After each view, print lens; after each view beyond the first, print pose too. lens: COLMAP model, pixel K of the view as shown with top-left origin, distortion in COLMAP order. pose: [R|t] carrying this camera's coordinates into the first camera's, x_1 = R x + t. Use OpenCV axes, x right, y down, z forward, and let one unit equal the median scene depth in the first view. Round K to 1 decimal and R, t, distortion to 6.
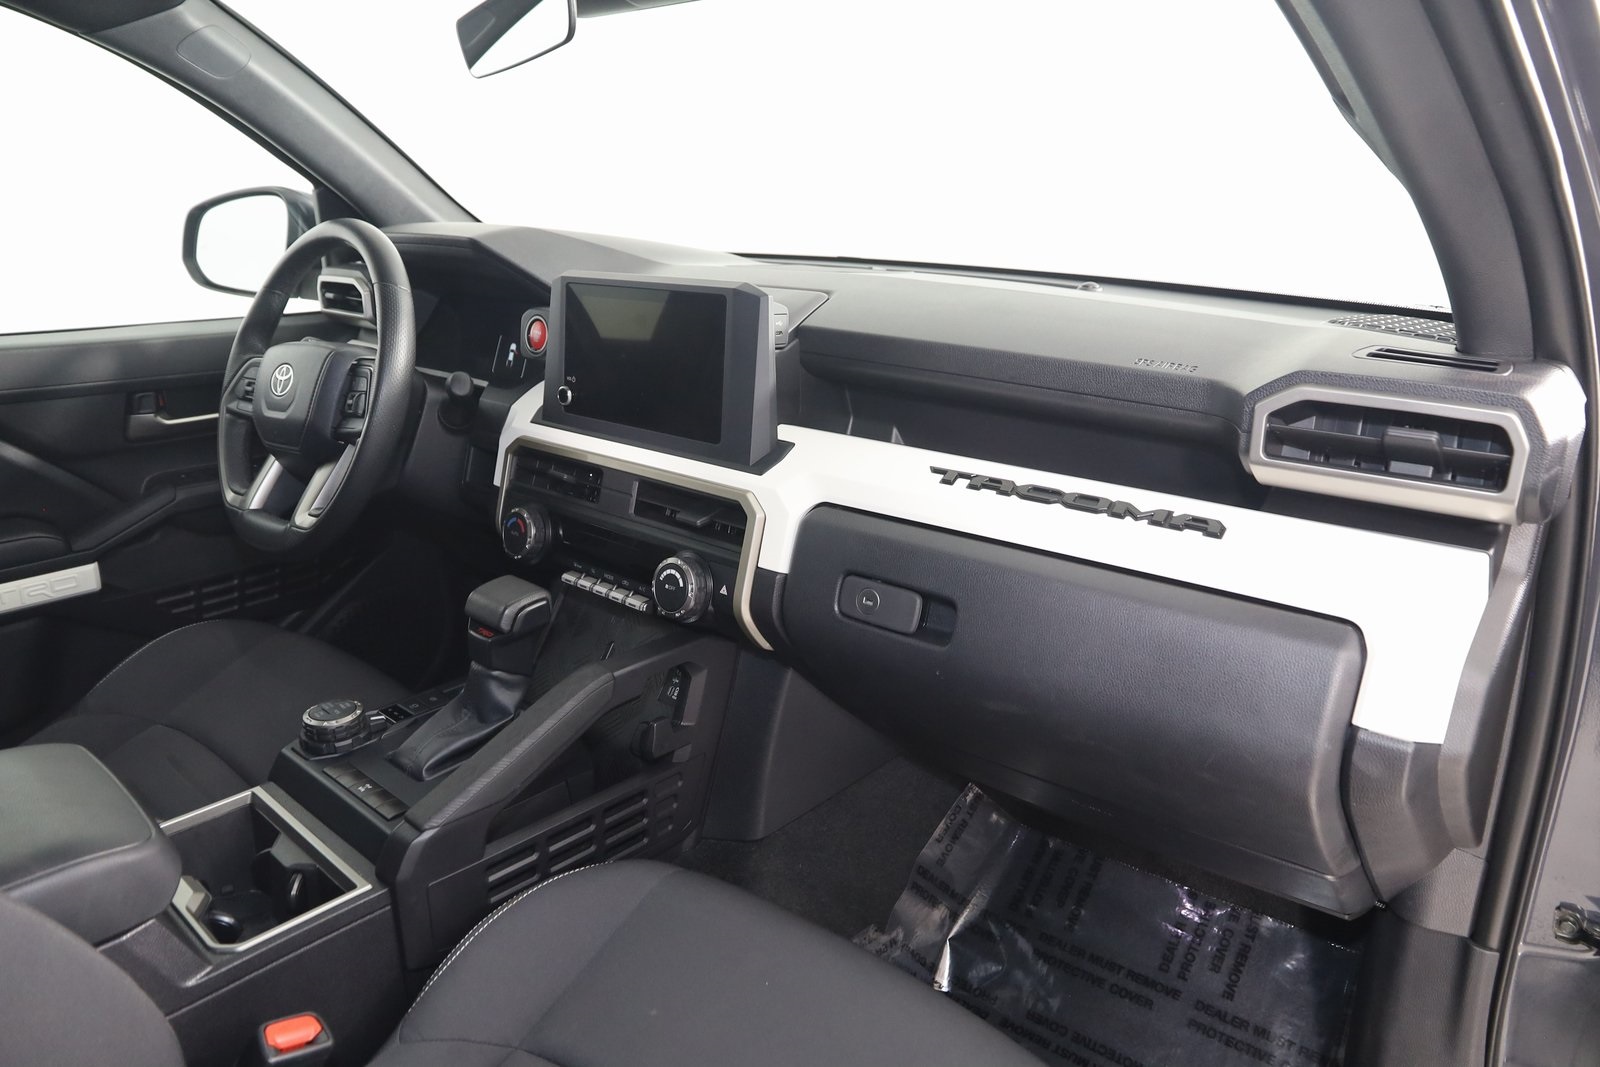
lens RADIAL K [[1080.4, 0, 801.9], [0, 1080.4, 537.6], [0, 0, 1]] dist [-0.106601, 0.047556]
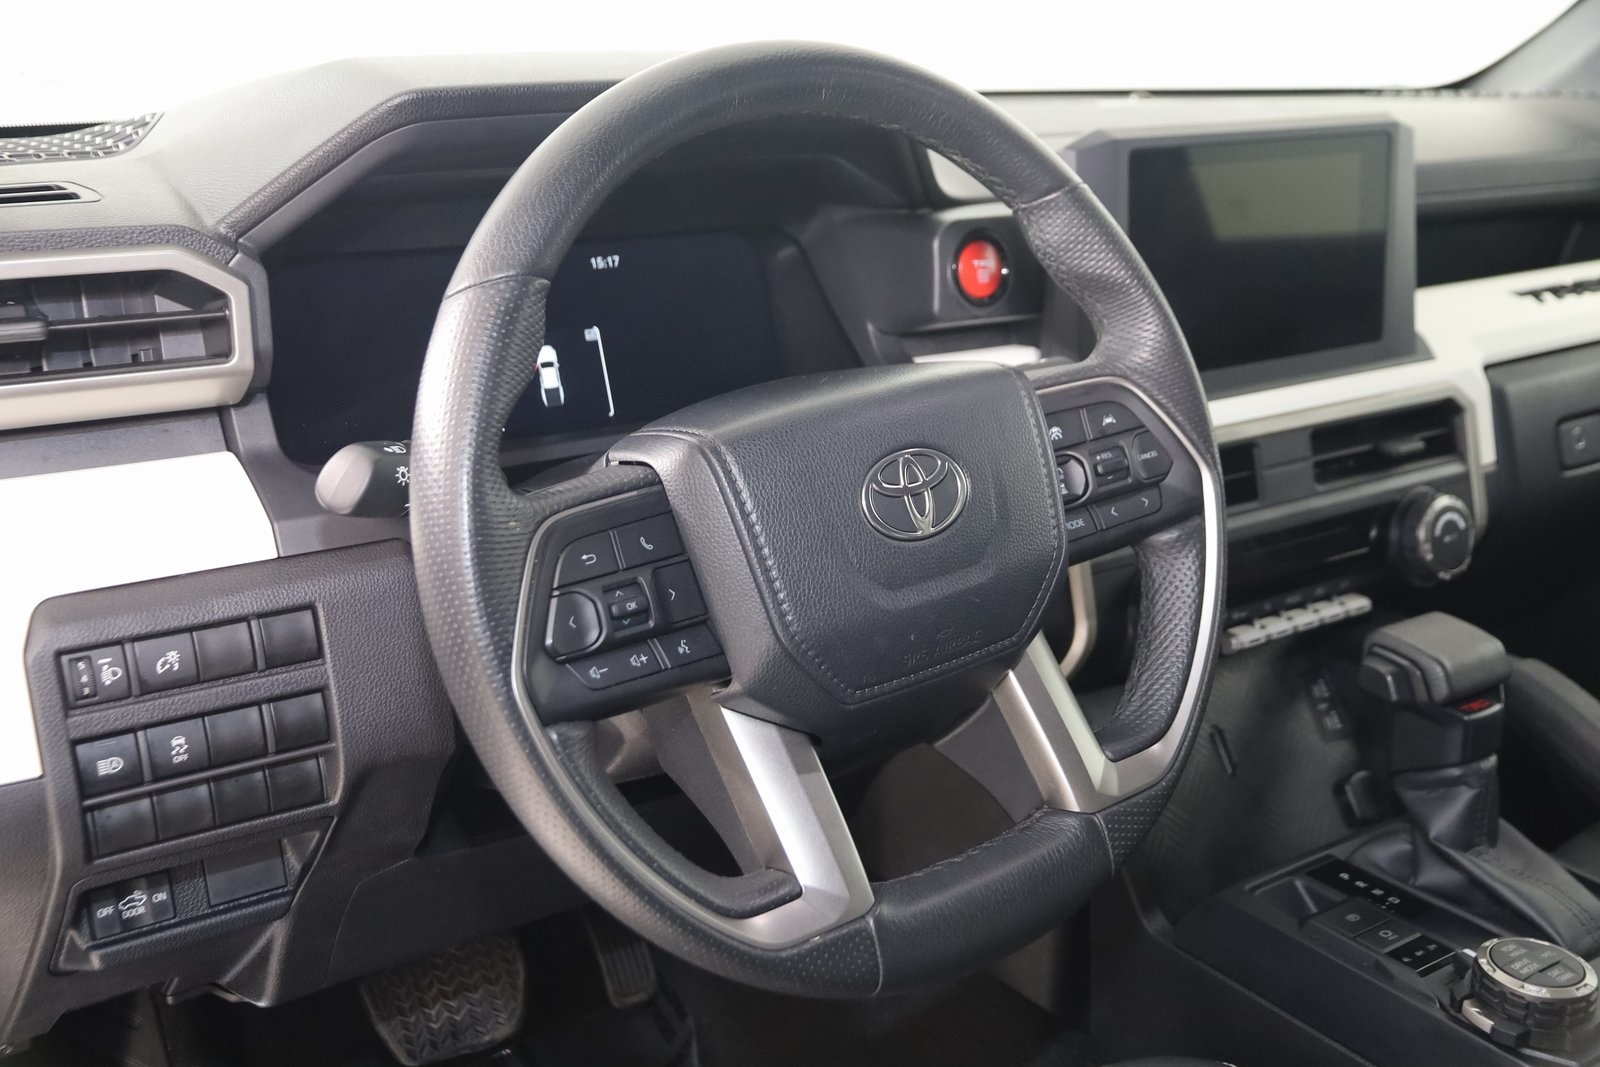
lens RADIAL K [[1708.0, 0, 788.8], [0, 1708.0, 523.6], [0, 0, 1]] dist [0.034447, 0.000000]
pose [[0.226438, -0.306022, 0.924703, -1.074472], [0.282804, 0.929122, 0.238232, -0.303953], [-0.932066, 0.207565, 0.296933, 0.888480]]
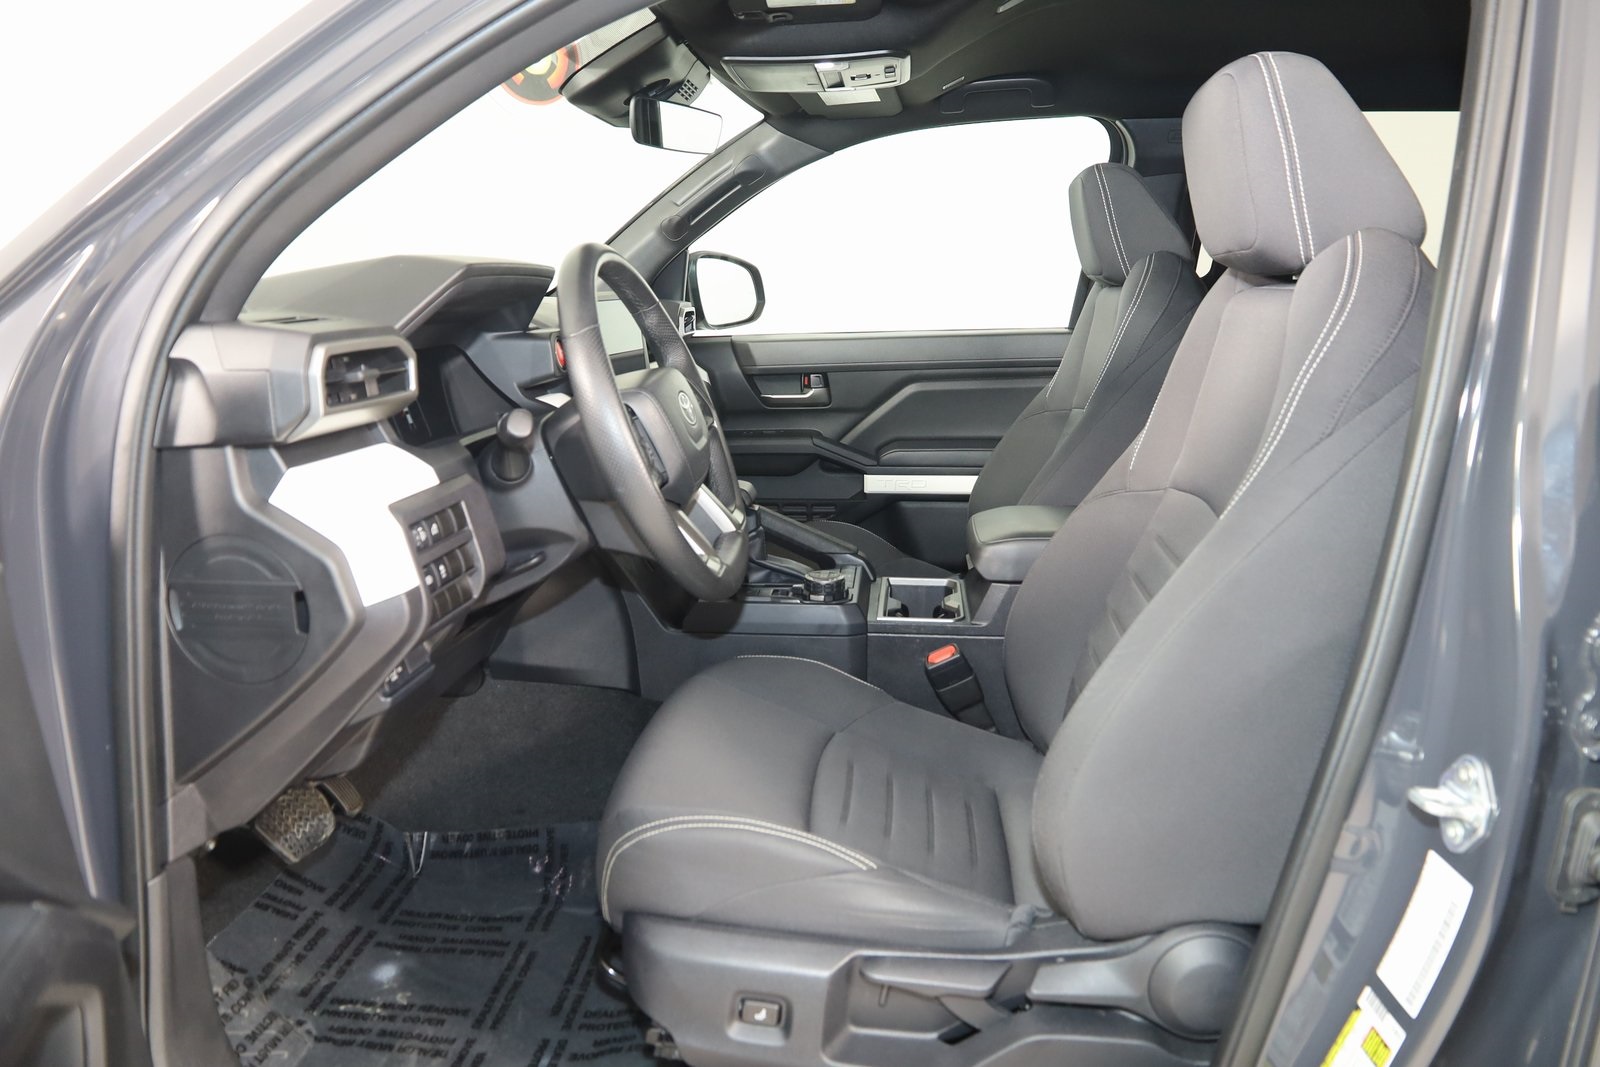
lens RADIAL K [[1080.4, 0, 798.1], [0, 1080.4, 530.1], [0, 0, 1]] dist [-0.106601, 0.047556]
pose [[-0.582527, -0.191365, 0.789963, -1.387347], [0.243539, 0.886146, 0.394253, -0.432866], [-0.775469, 0.422049, -0.469599, 1.495288]]
